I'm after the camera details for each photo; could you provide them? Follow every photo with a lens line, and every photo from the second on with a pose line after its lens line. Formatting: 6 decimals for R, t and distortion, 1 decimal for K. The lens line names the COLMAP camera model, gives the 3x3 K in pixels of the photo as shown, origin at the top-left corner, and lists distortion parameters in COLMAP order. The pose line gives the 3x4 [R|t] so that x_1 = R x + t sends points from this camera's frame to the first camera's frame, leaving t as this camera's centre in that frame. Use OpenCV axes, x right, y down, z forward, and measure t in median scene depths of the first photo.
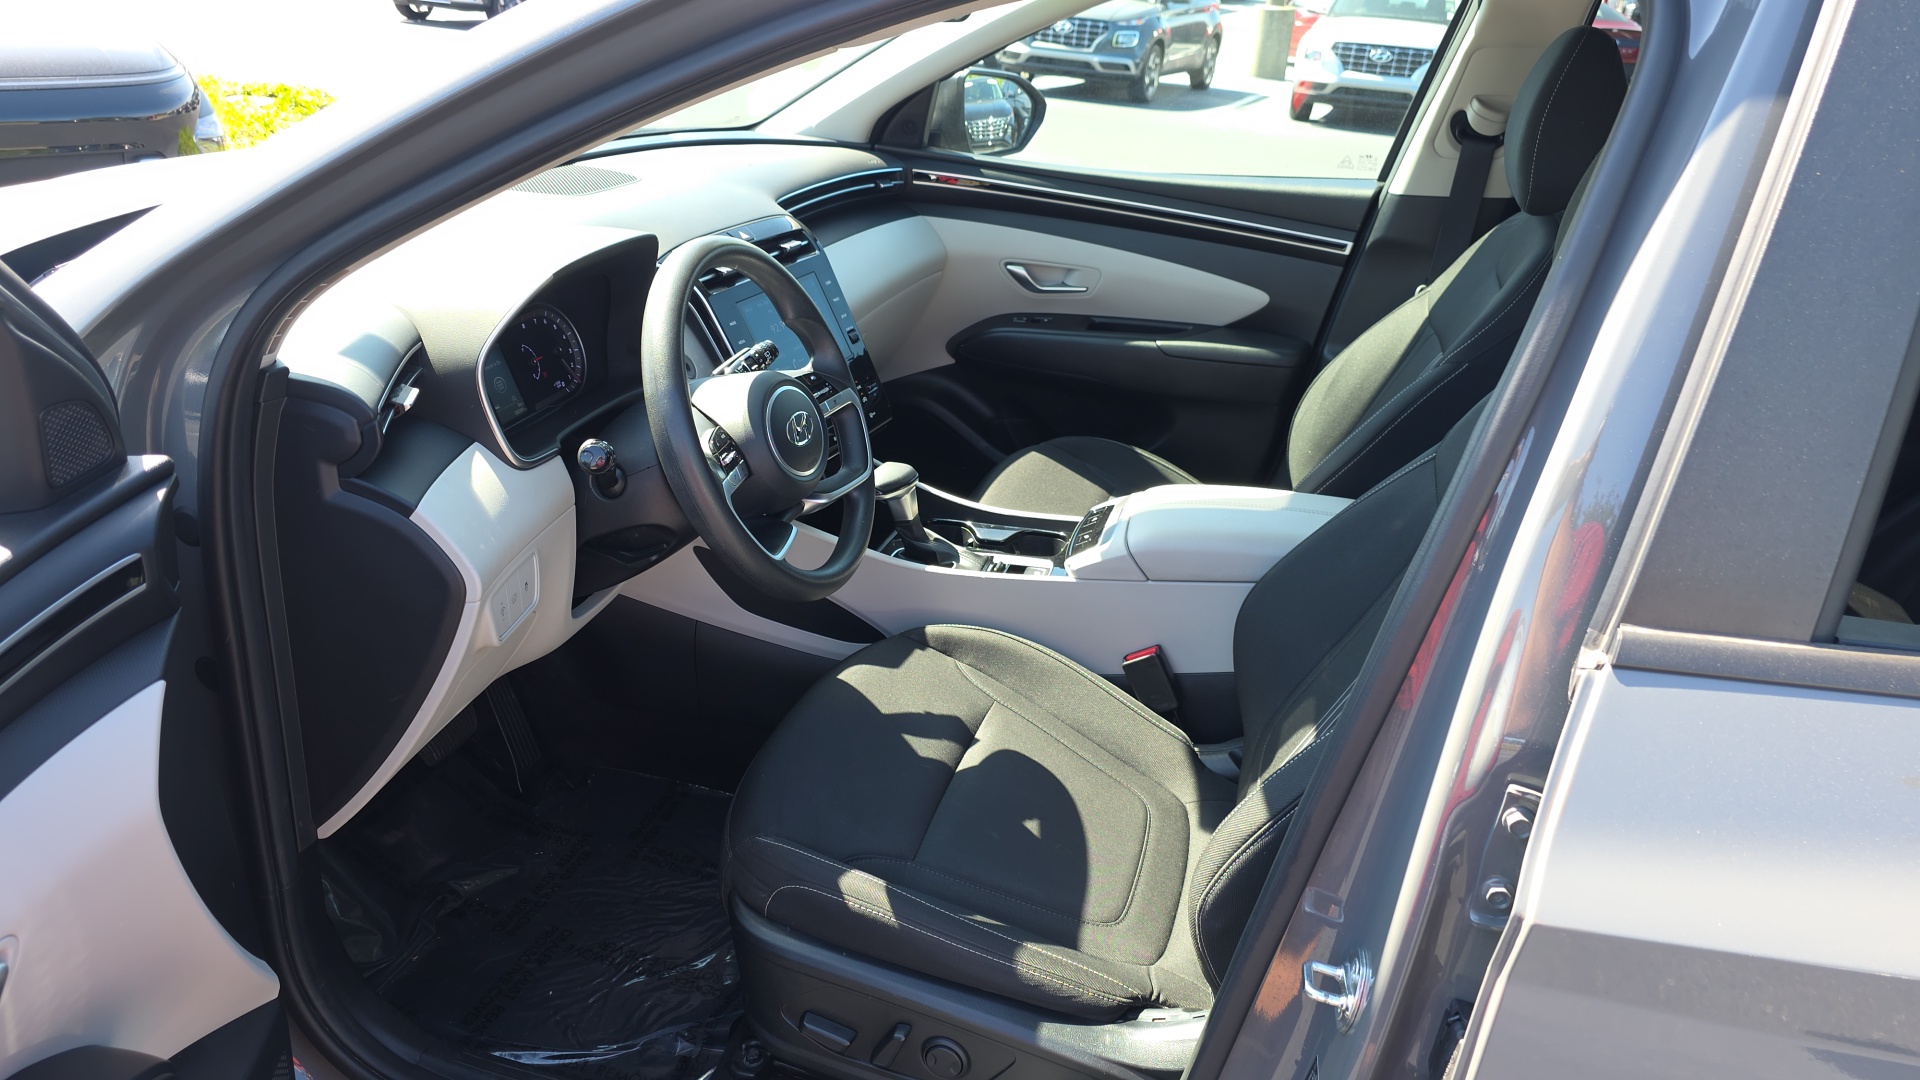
lens RADIAL K [[1242.2, 0, 942.9], [0, 1242.2, 555.8], [0, 0, 1]] dist [0.038325, -0.087856]
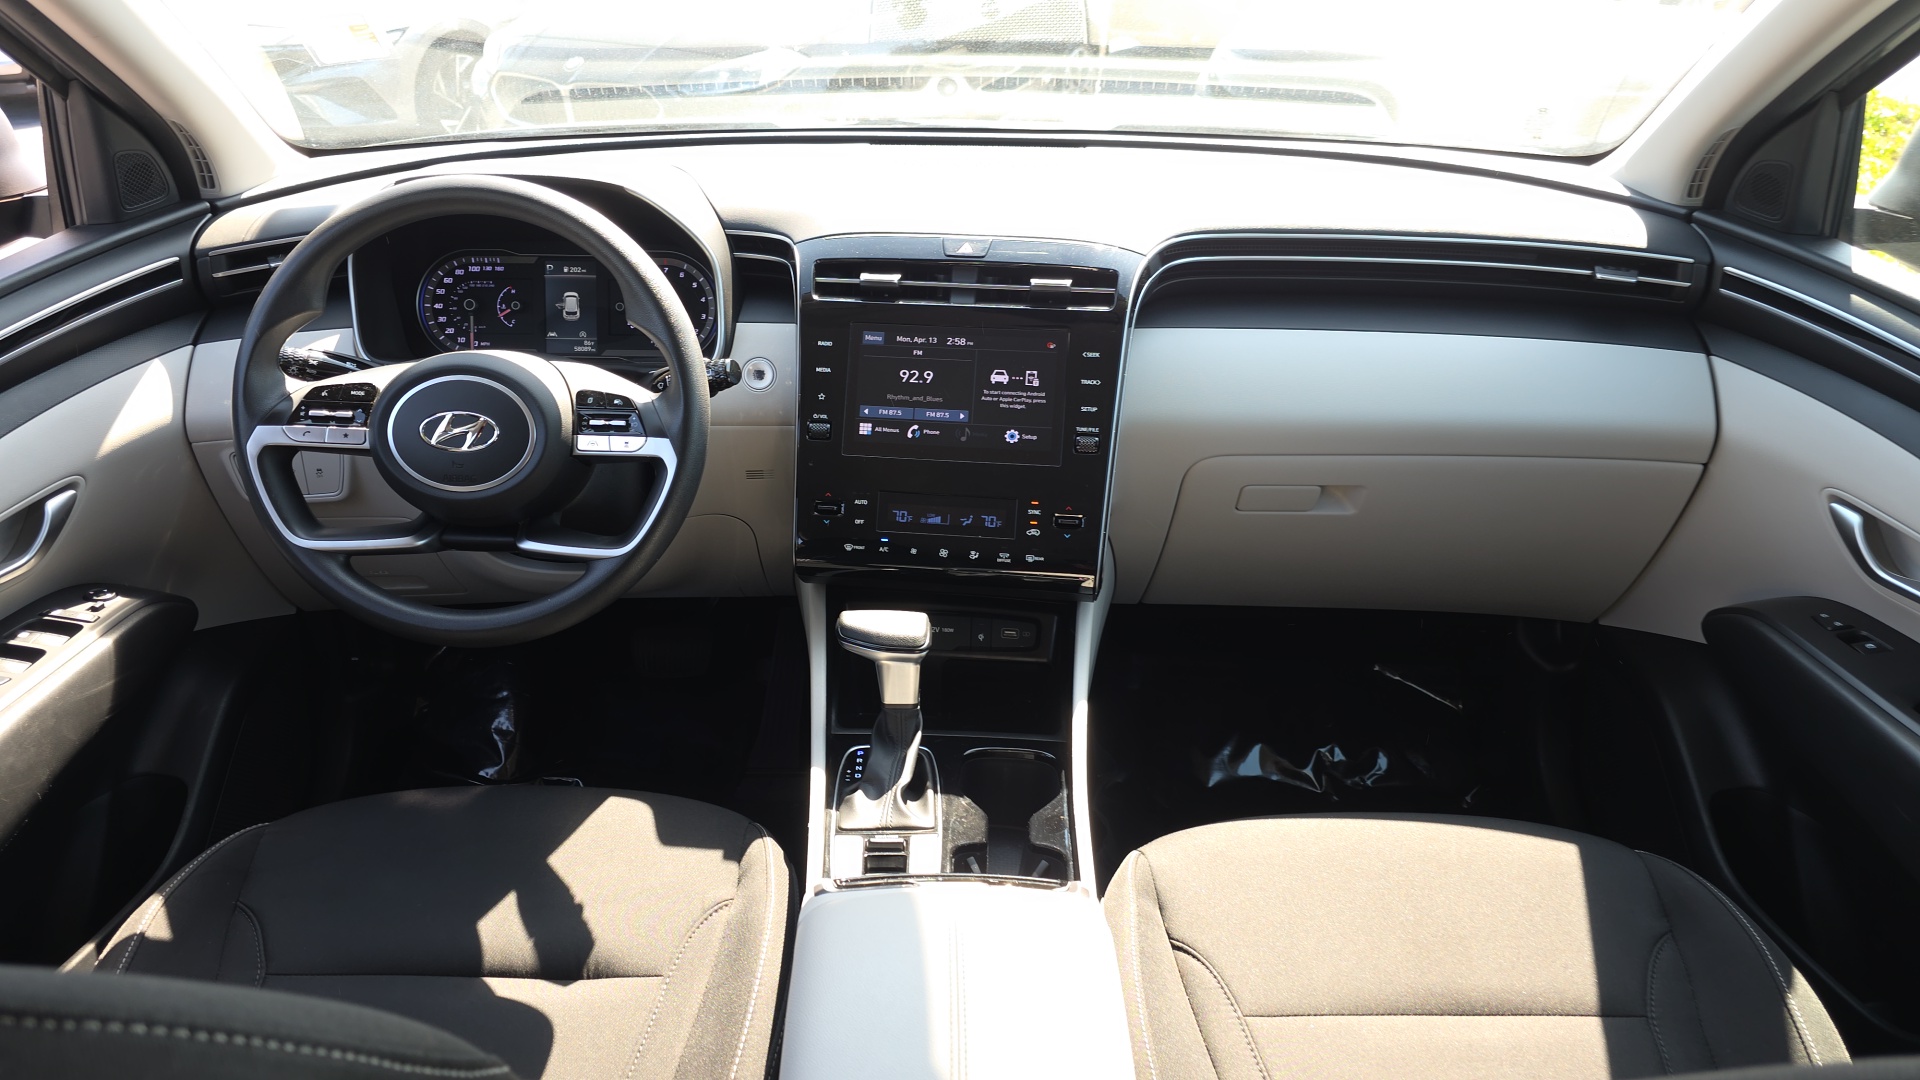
lens RADIAL K [[1276.6, 0, 938.7], [0, 1276.6, 547.5], [0, 0, 1]] dist [0.054098, -0.064921]
pose [[0.286486, 0.376202, -0.881135, 0.409290], [-0.421681, 0.875326, 0.236619, -0.205458], [0.860297, 0.303770, 0.409406, 0.558906]]
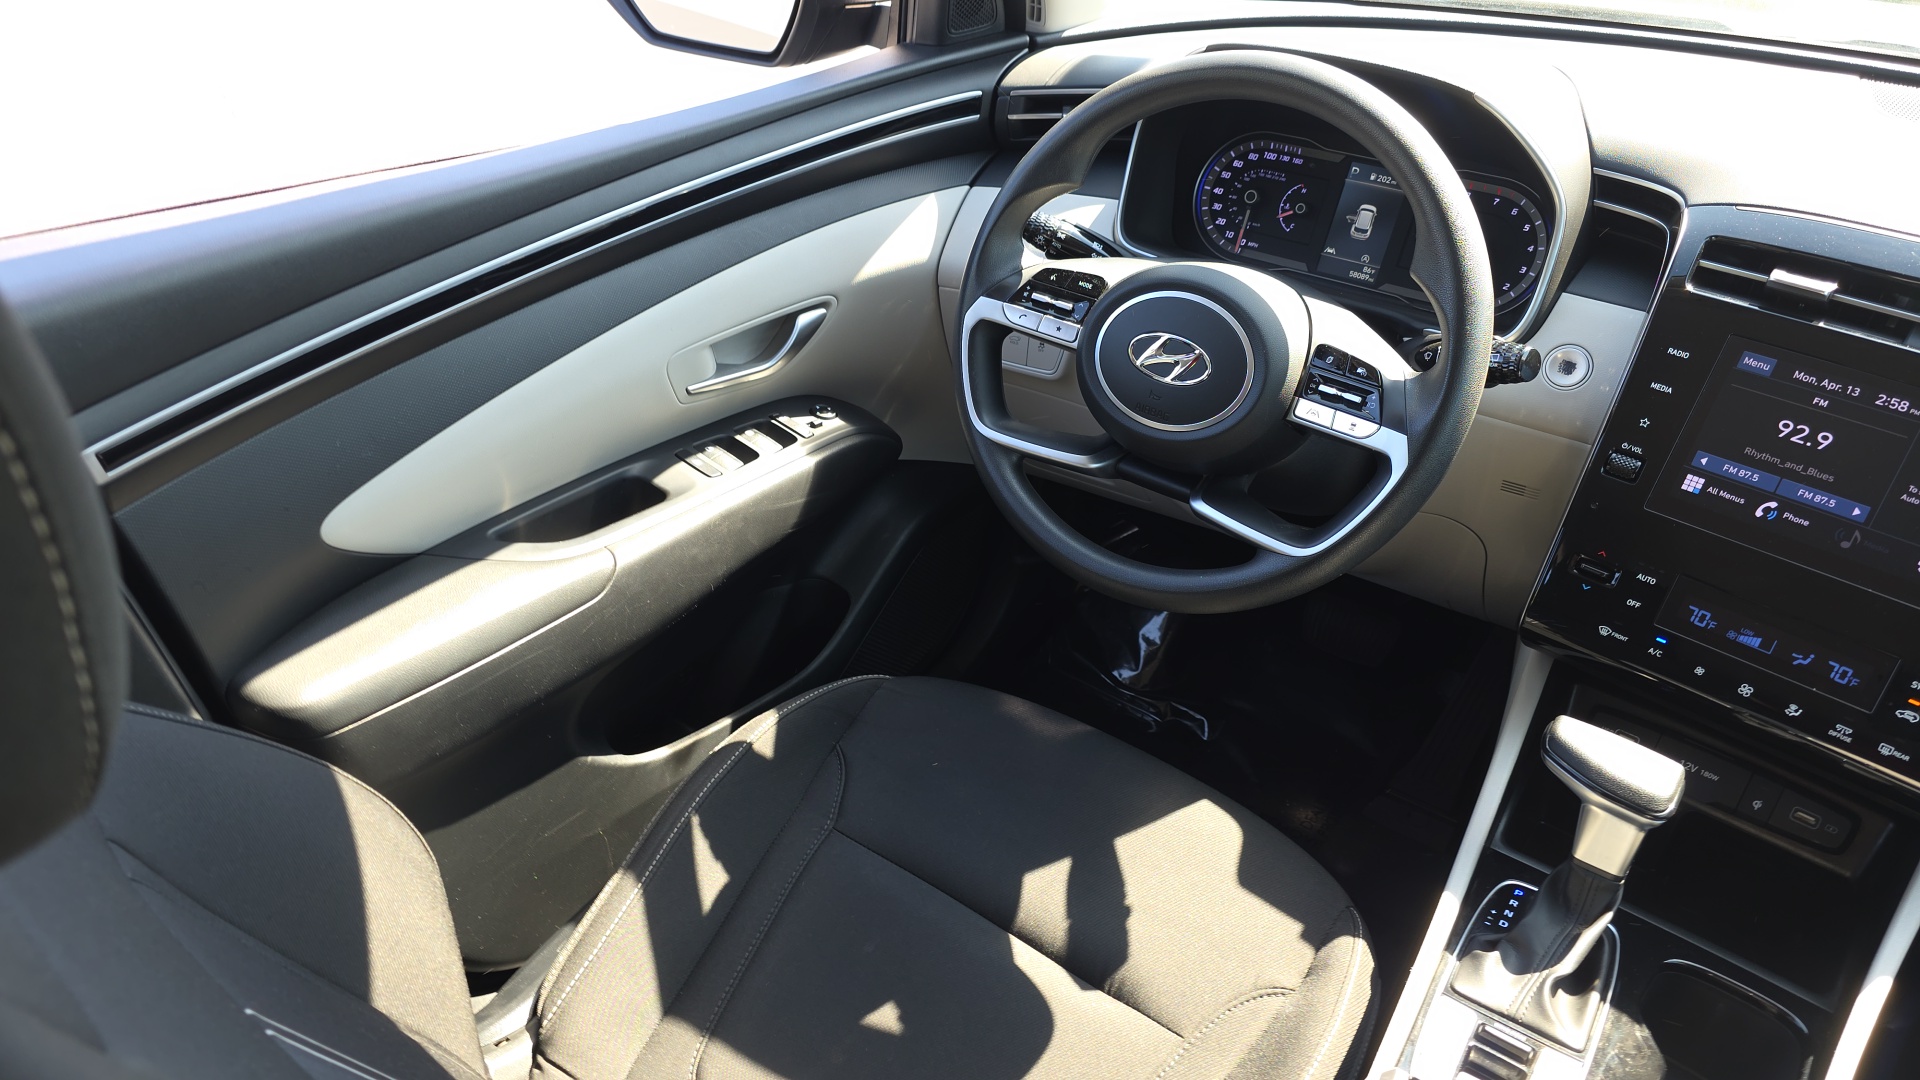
lens RADIAL K [[1290.9, 0, 953.3], [0, 1290.9, 555.0], [0, 0, 1]] dist [0.063086, -0.066282]
pose [[-0.330788, 0.460612, -0.823660, 0.314674], [-0.466328, 0.679007, 0.566999, -0.213711], [0.820438, 0.571652, -0.009811, 0.571040]]
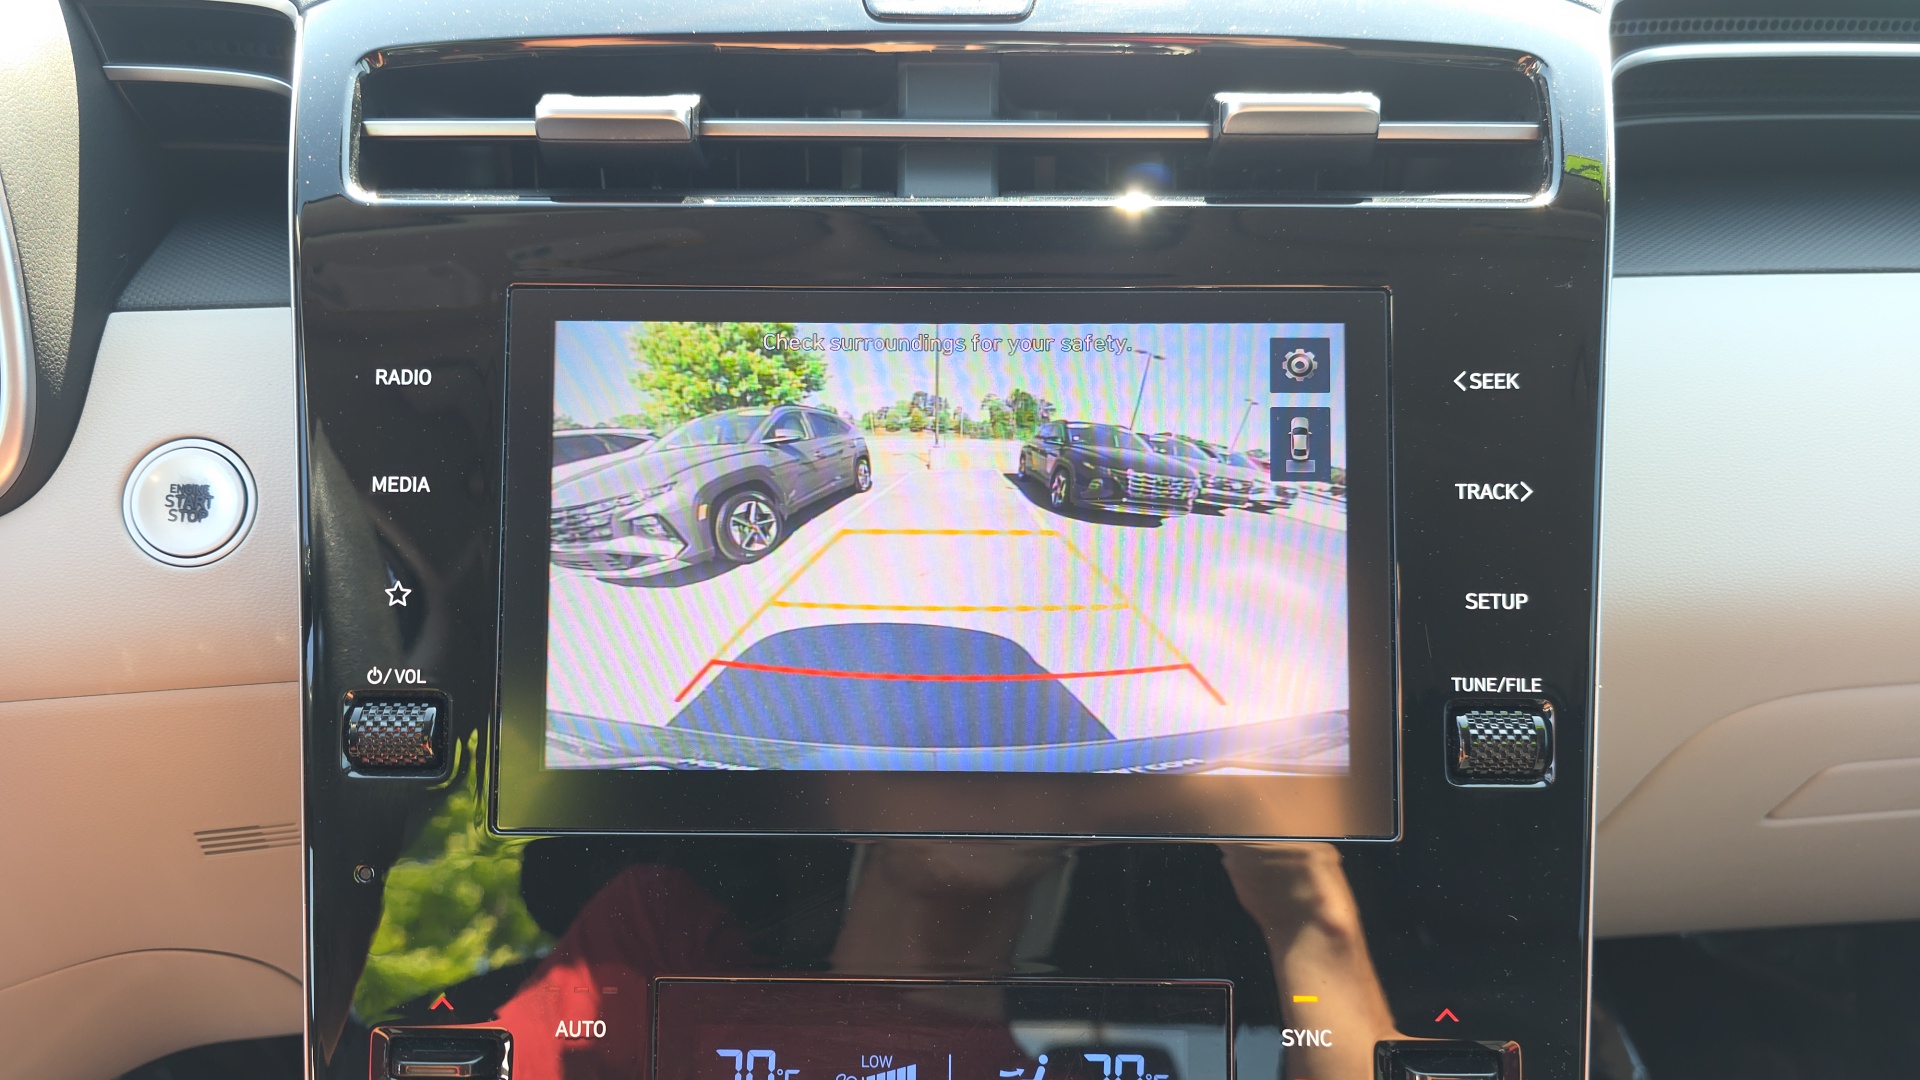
lens RADIAL K [[1276.0, 0, 941.7], [0, 1276.0, 544.2], [0, 0, 1]] dist [0.070451, -0.187951]
pose [[0.390549, 0.356595, -0.848712, 0.027624], [-0.393472, 0.898135, 0.196298, -0.165361], [0.832257, 0.257280, 0.491076, 0.698334]]
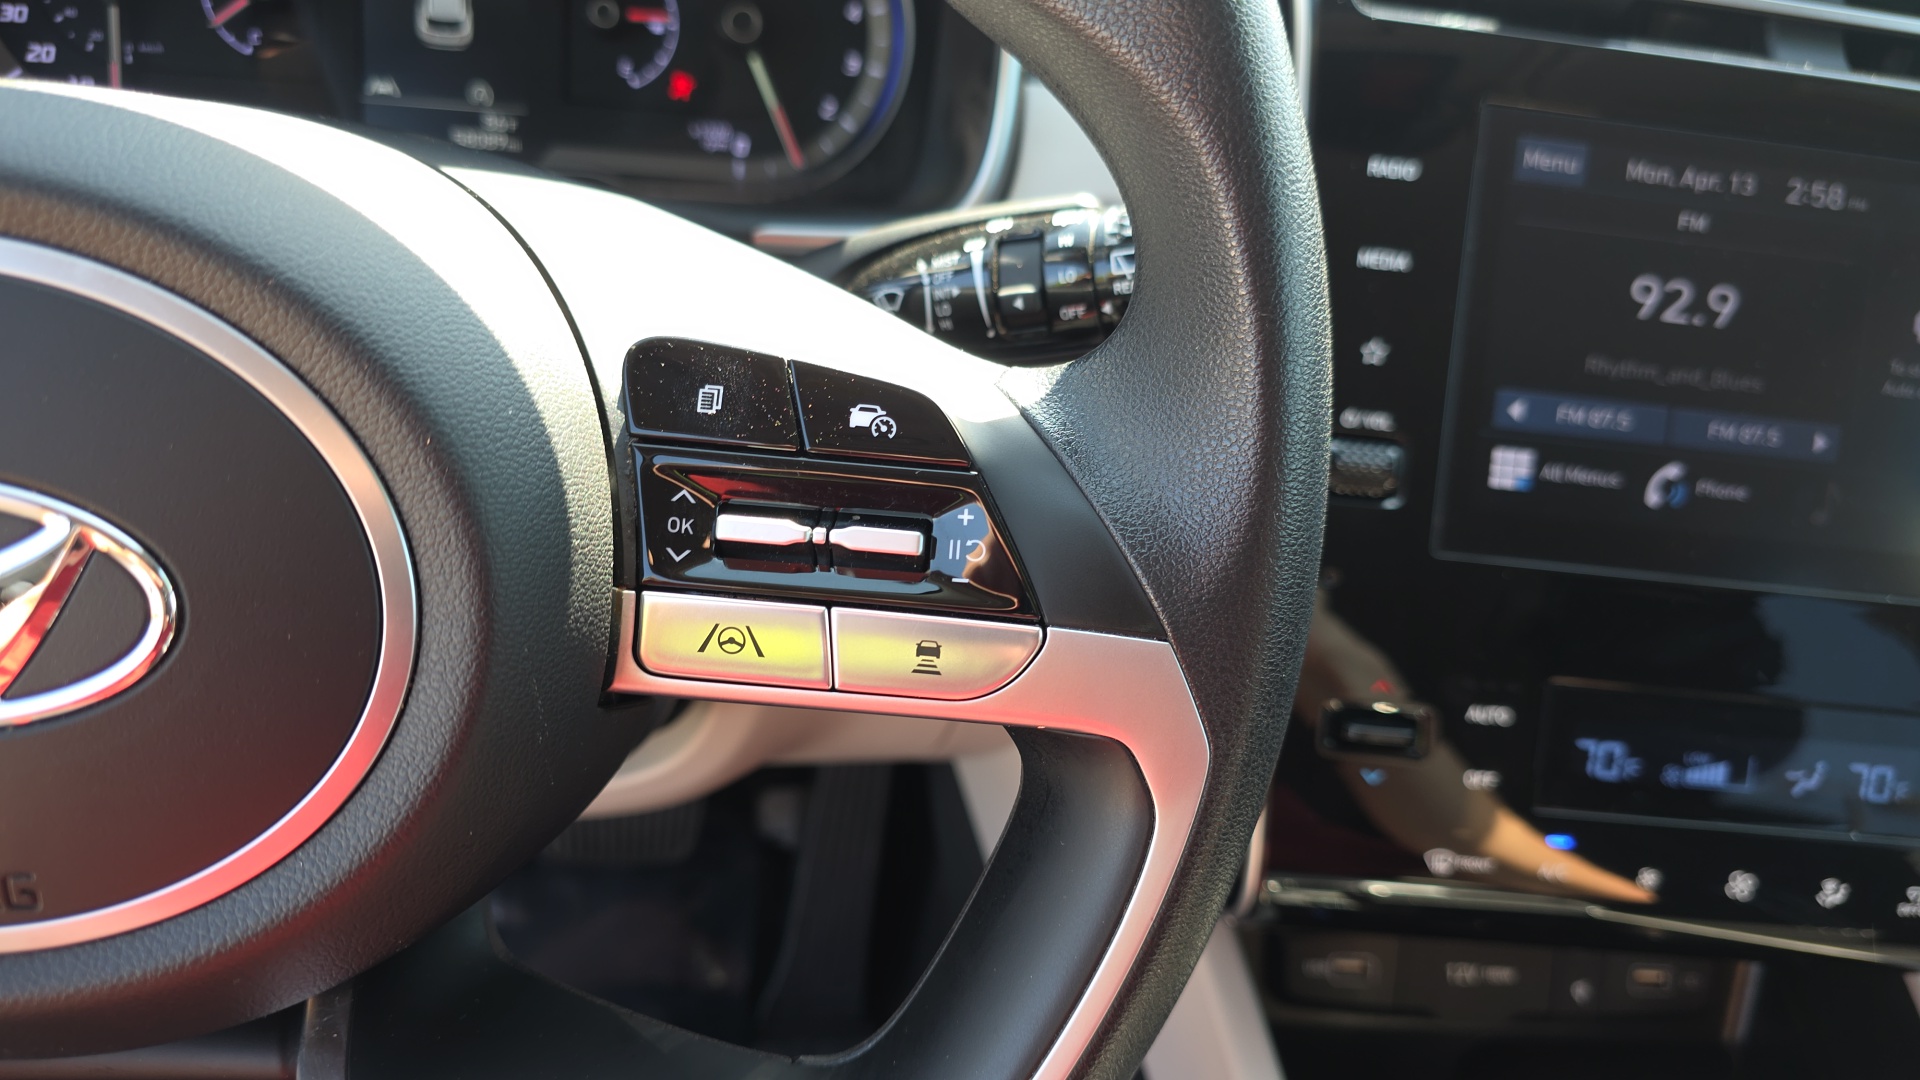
lens RADIAL K [[1345.4, 0, 963.2], [0, 1345.4, 568.9], [0, 0, 1]] dist [0.001514, -0.028818]
pose [[0.410040, 0.483219, -0.773542, 0.016451], [-0.488138, 0.832696, 0.261418, -0.109048], [0.770447, 0.270403, 0.577316, 0.589510]]
